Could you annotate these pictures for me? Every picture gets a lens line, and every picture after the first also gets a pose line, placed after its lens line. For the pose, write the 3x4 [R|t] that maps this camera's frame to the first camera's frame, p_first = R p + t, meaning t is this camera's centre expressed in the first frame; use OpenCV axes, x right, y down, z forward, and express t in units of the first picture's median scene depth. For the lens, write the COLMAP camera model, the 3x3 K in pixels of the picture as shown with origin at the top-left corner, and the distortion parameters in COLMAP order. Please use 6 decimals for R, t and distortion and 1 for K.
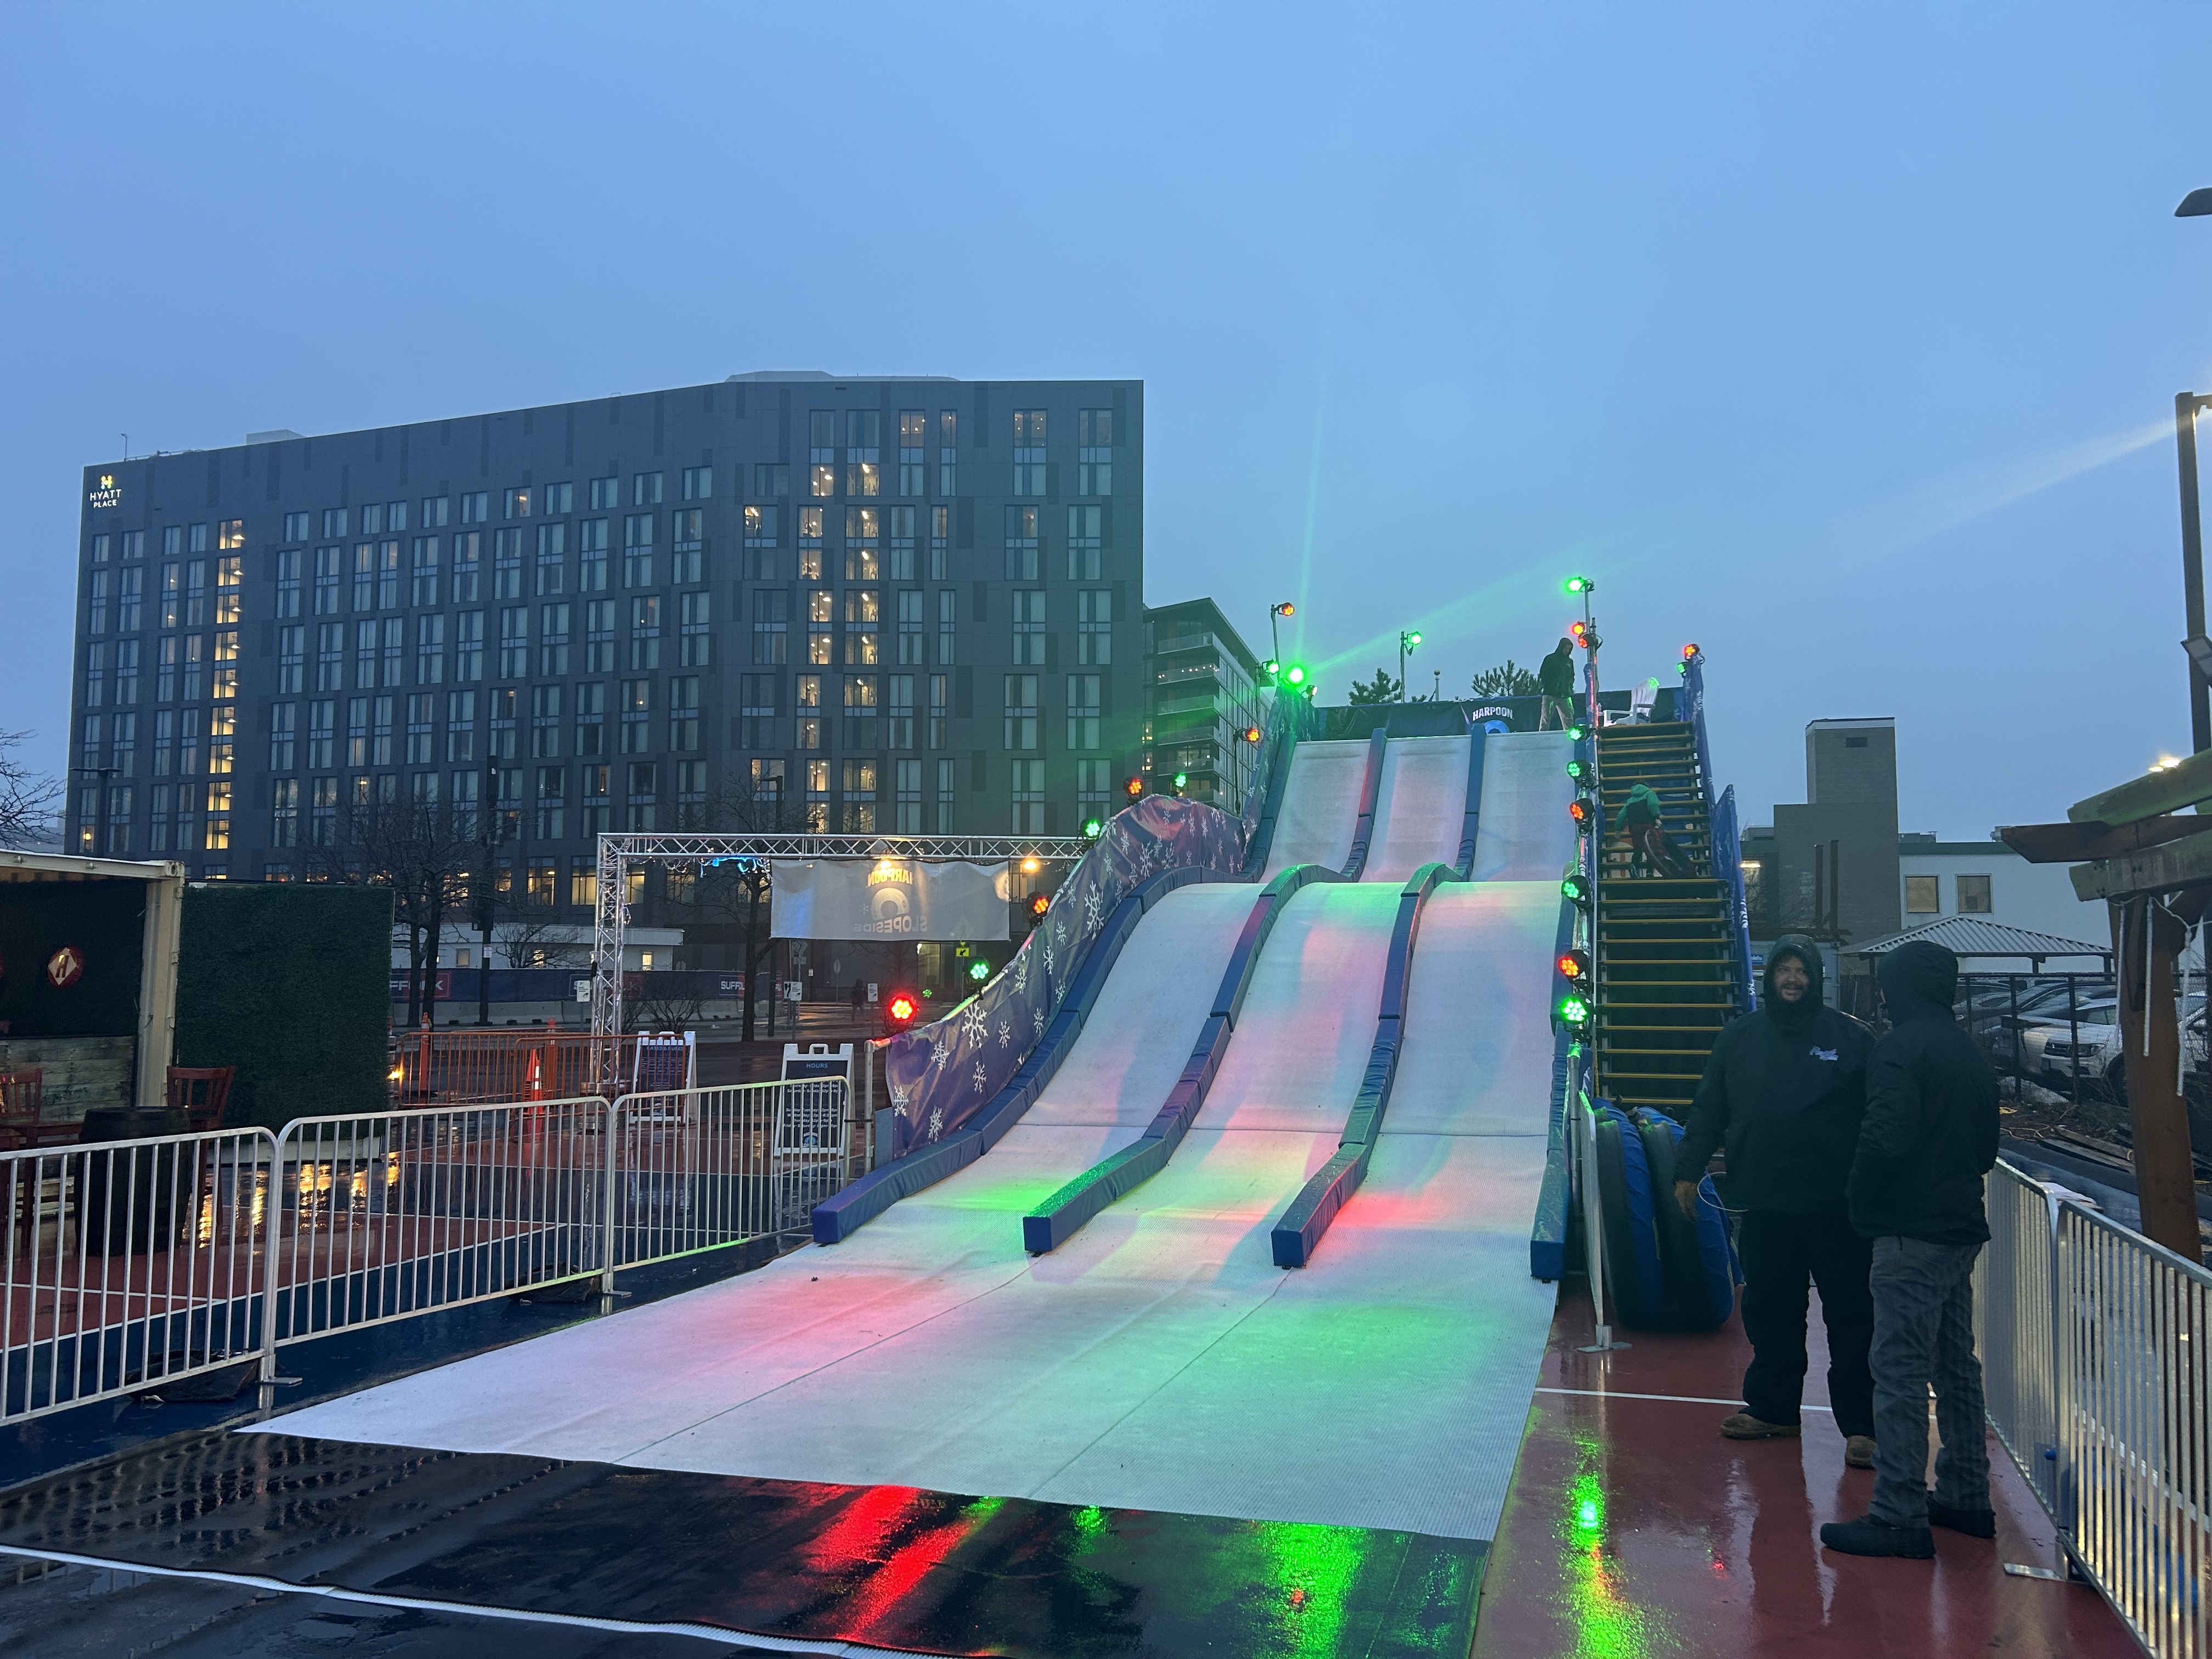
lens RADIAL K [[1665.7, 0, 1105.3], [0, 1665.7, 876.2], [0, 0, 1]] dist [0.097587, -0.002097]
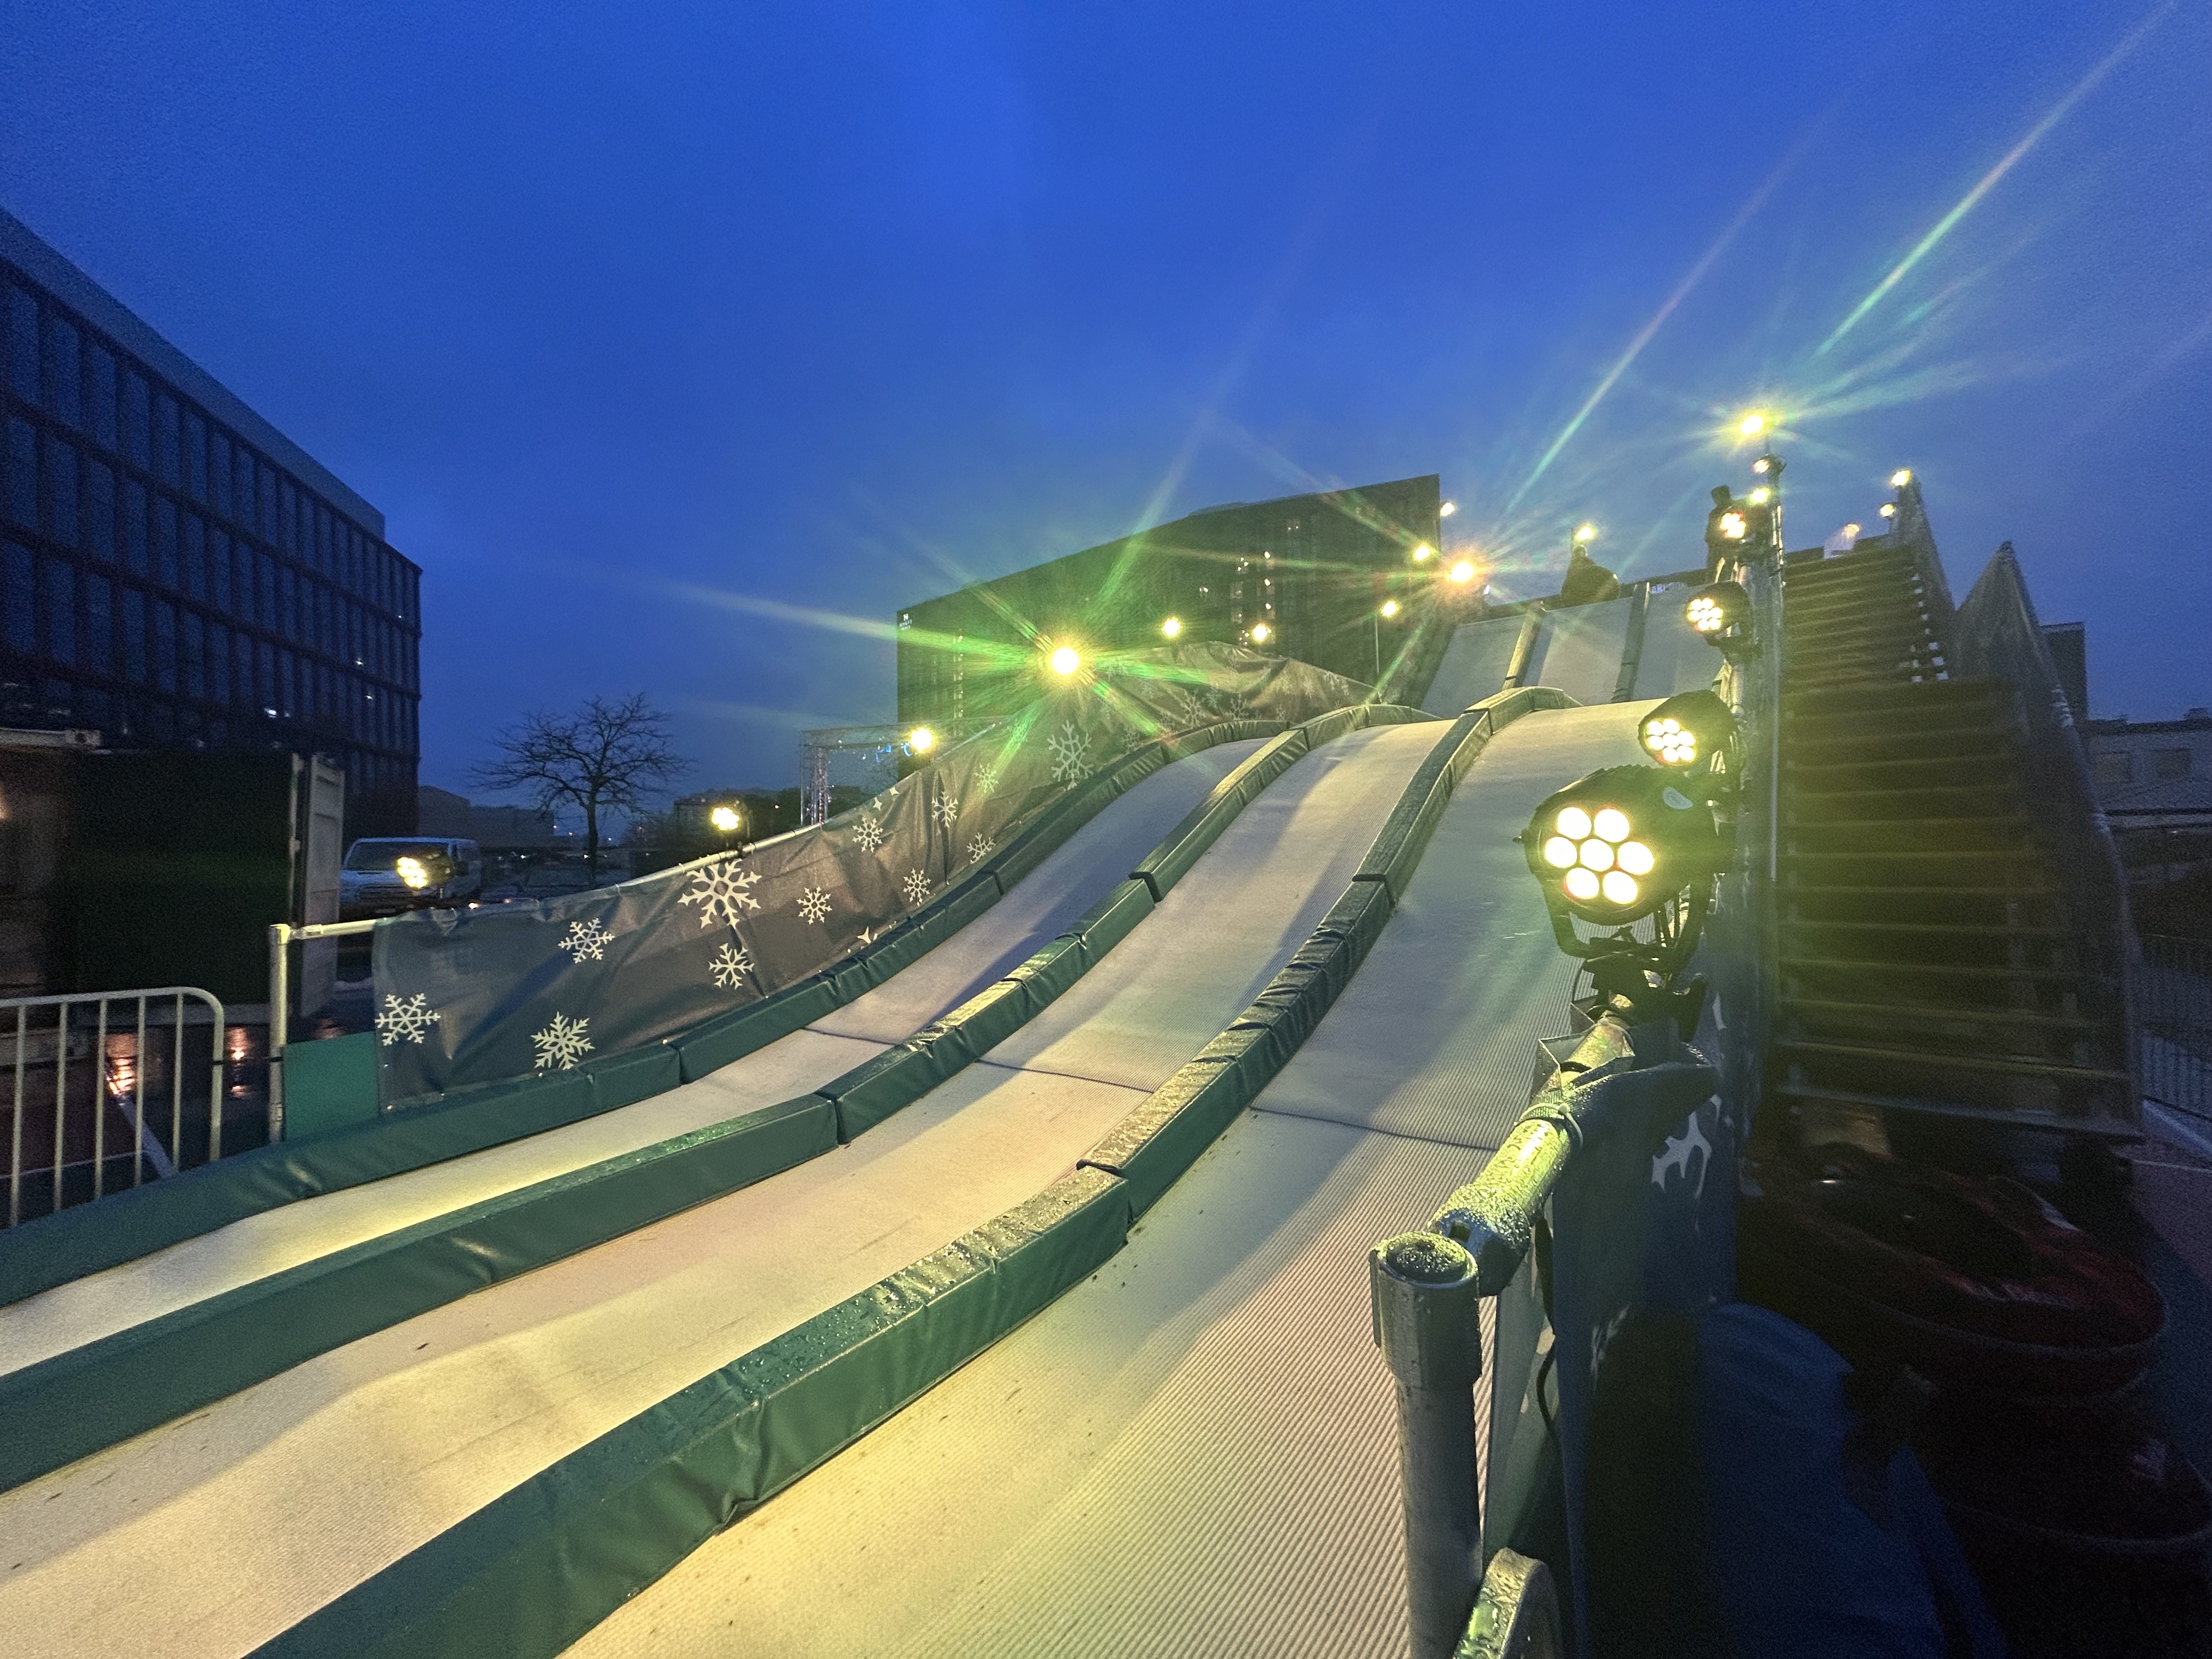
lens RADIAL K [[901.7, 0, 1106.0], [0, 901.7, 829.5], [0, 0, 1]] dist [0.008671, 0.000105]
pose [[0.934687, -0.022039, -0.354789, 0.188071], [0.033148, 0.999131, 0.025265, 0.051842], [0.353924, -0.035375, 0.934605, 0.626728]]
